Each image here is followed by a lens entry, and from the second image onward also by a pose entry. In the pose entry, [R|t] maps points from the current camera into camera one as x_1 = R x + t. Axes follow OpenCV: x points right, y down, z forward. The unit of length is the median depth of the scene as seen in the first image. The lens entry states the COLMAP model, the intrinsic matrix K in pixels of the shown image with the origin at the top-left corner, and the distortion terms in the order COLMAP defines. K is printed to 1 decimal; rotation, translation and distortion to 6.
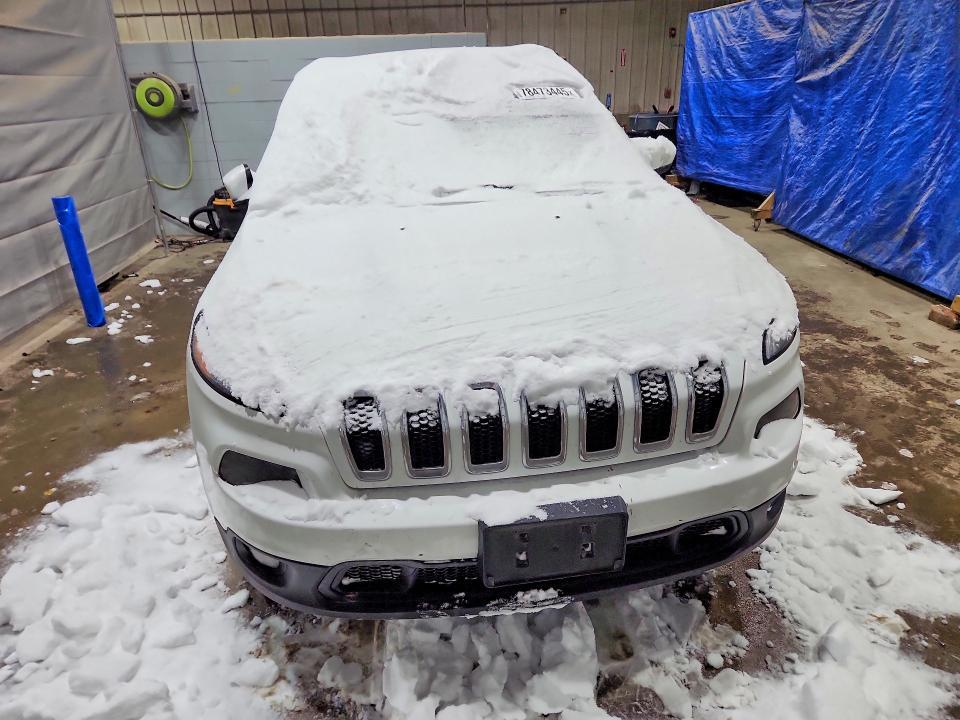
lens RADIAL K [[627.6, 0, 476.6], [0, 627.6, 382.2], [0, 0, 1]] dist [0.069091, -0.040601]
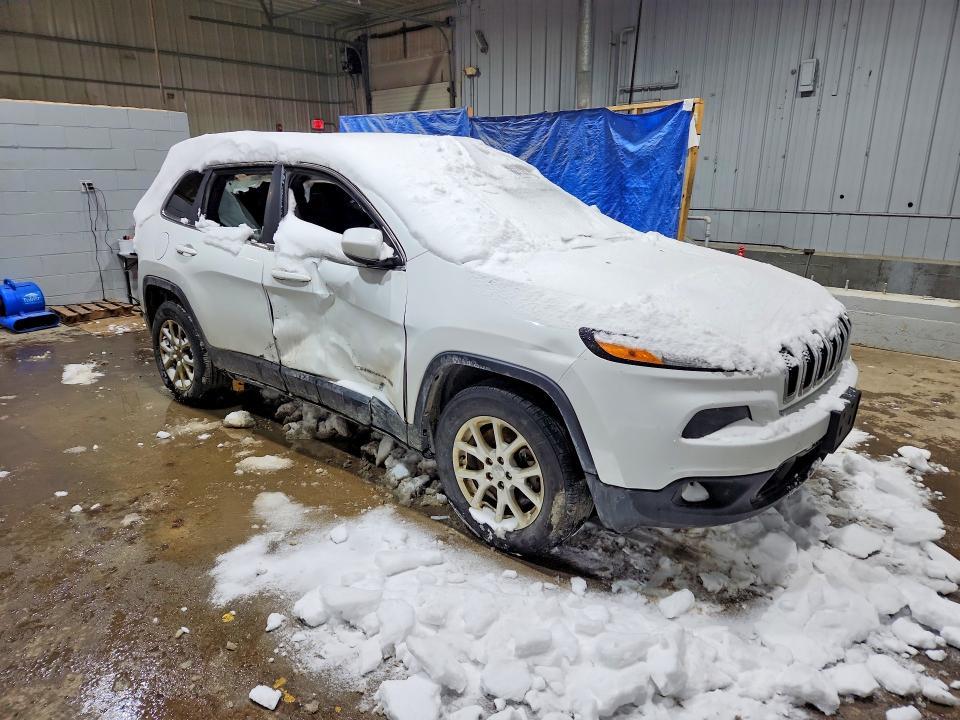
lens RADIAL K [[627.6, 0, 476.6], [0, 627.6, 382.2], [0, 0, 1]] dist [0.069091, -0.040601]
pose [[0.759400, -0.169162, 0.628248, -0.623824], [0.245523, 0.968724, -0.035939, -0.008176], [-0.602520, 0.181541, 0.777182, 0.088301]]
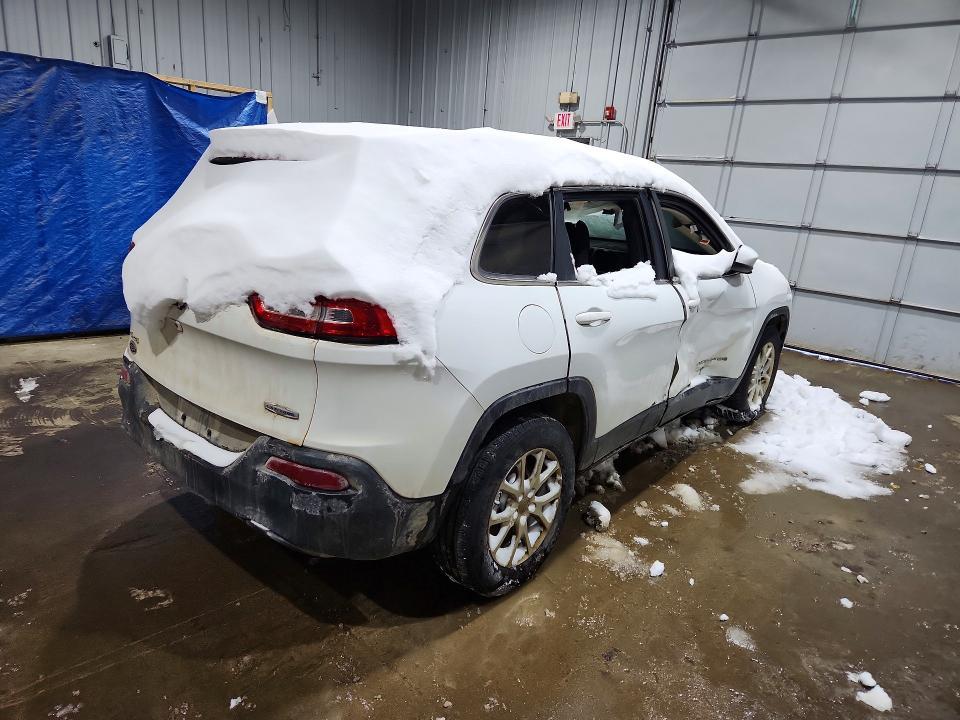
lens RADIAL K [[627.6, 0, 476.6], [0, 627.6, 382.2], [0, 0, 1]] dist [0.069091, -0.040601]
pose [[-0.650725, -0.240100, 0.720354, -0.712024], [0.273696, 0.810750, 0.517470, -0.659159], [-0.708271, 0.533888, -0.461860, 1.494786]]
